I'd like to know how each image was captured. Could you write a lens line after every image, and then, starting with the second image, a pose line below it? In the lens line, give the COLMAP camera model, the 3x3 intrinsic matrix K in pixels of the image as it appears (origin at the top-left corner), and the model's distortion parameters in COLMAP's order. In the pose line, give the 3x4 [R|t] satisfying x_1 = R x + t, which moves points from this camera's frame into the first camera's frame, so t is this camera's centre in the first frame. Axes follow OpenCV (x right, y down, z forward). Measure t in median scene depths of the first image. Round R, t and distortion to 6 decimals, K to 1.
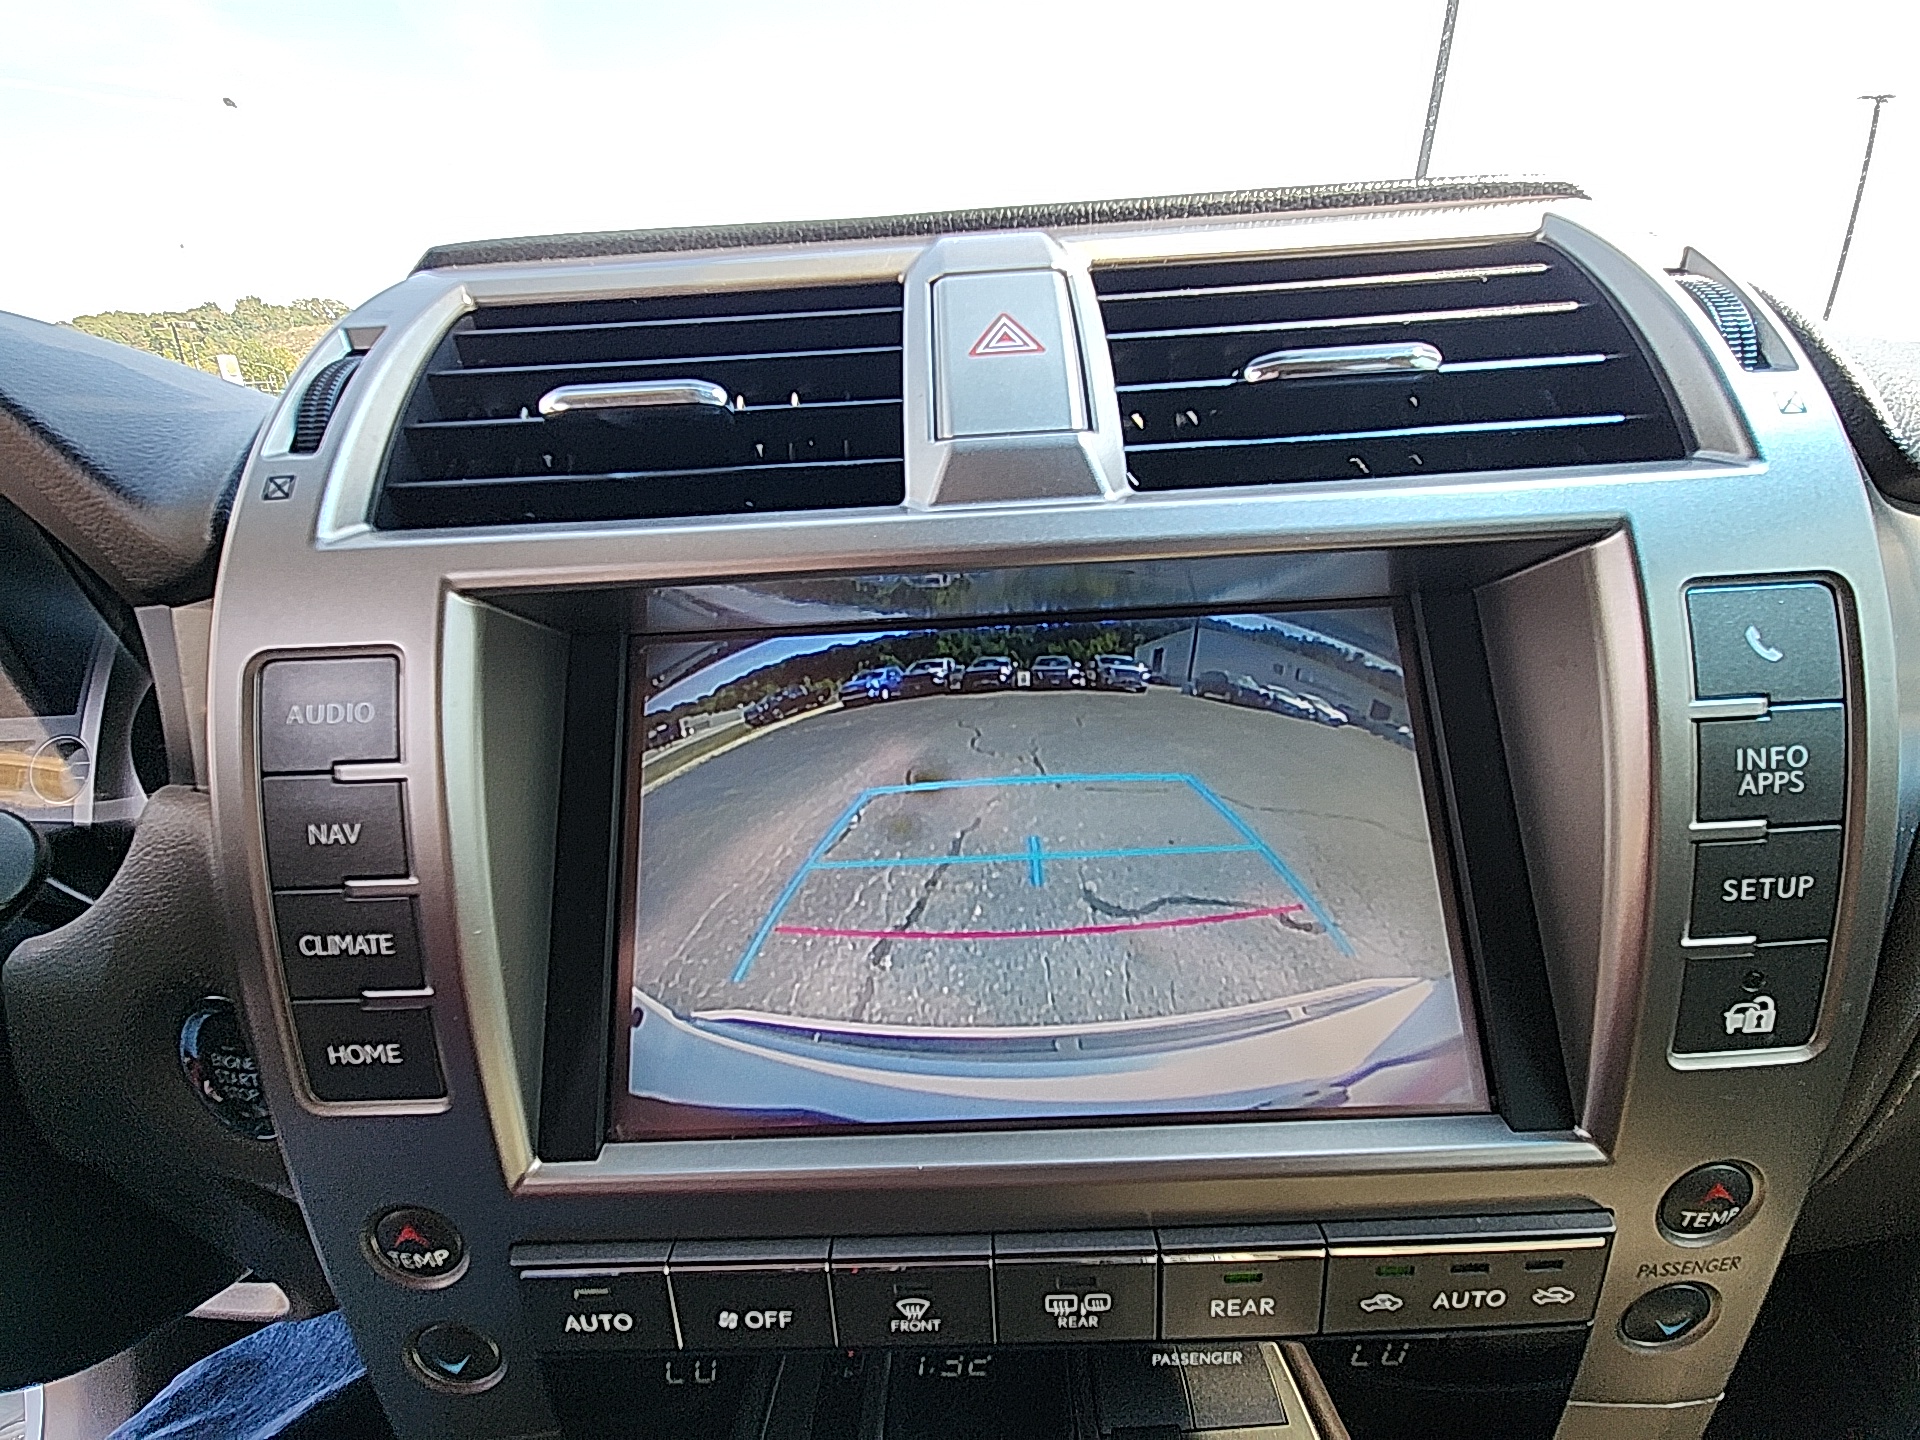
lens RADIAL K [[831.6, 0, 952.9], [0, 831.6, 681.3], [0, 0, 1]] dist [-0.000262, -0.000616]
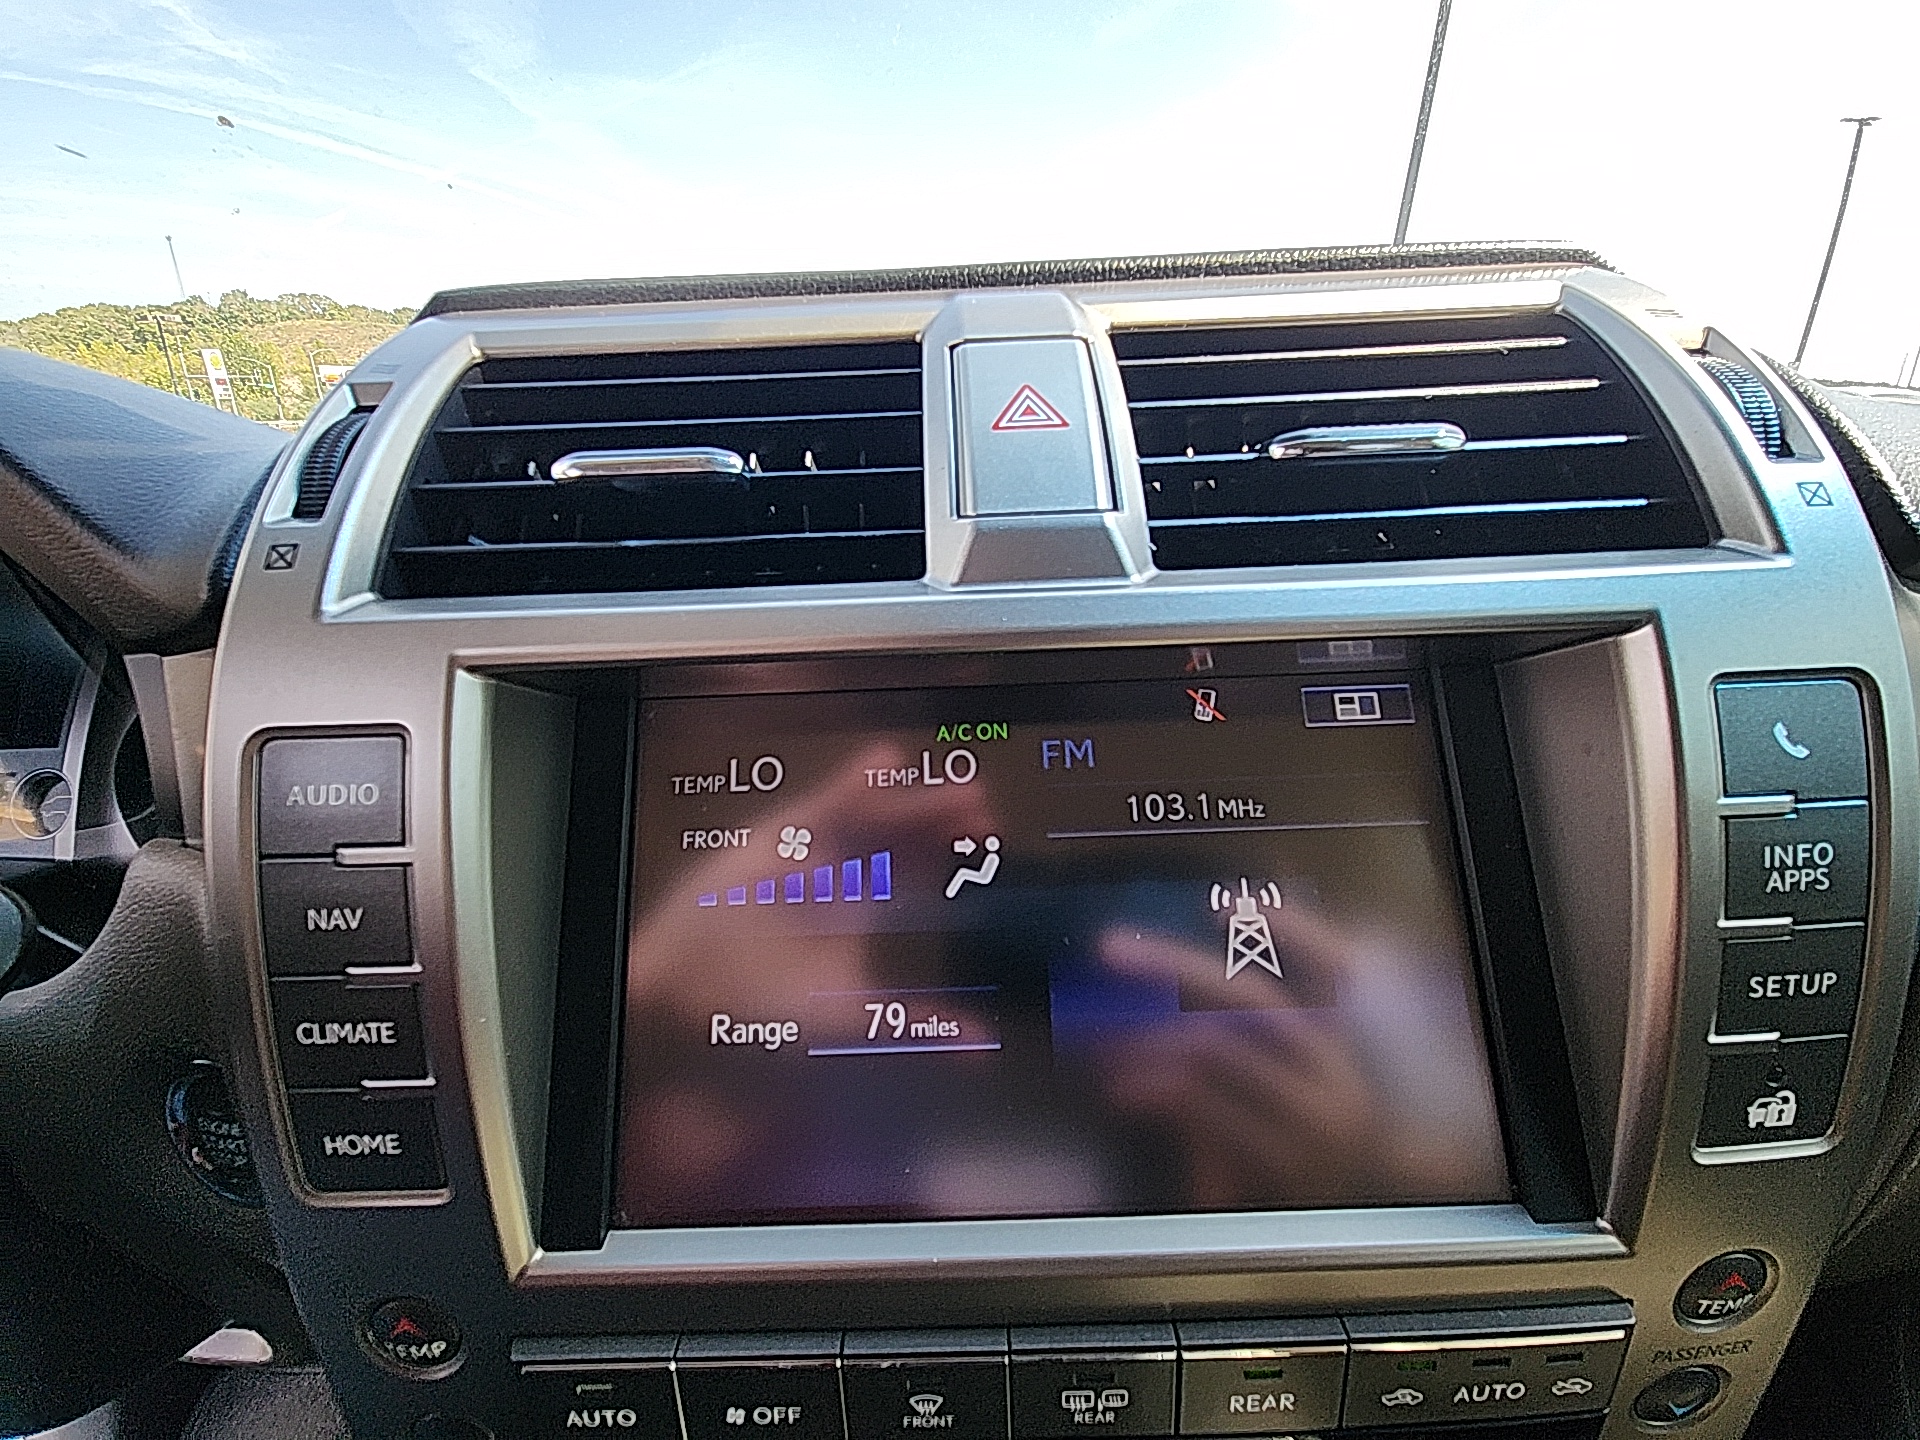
lens RADIAL K [[827.0, 0, 953.3], [0, 827.0, 678.6], [0, 0, 1]] dist [0.011449, -0.009899]
pose [[0.999815, 0.010569, 0.016101, -0.040531], [-0.010461, 0.999922, -0.006785, -0.090689], [-0.016171, 0.006615, 0.999847, 0.020238]]
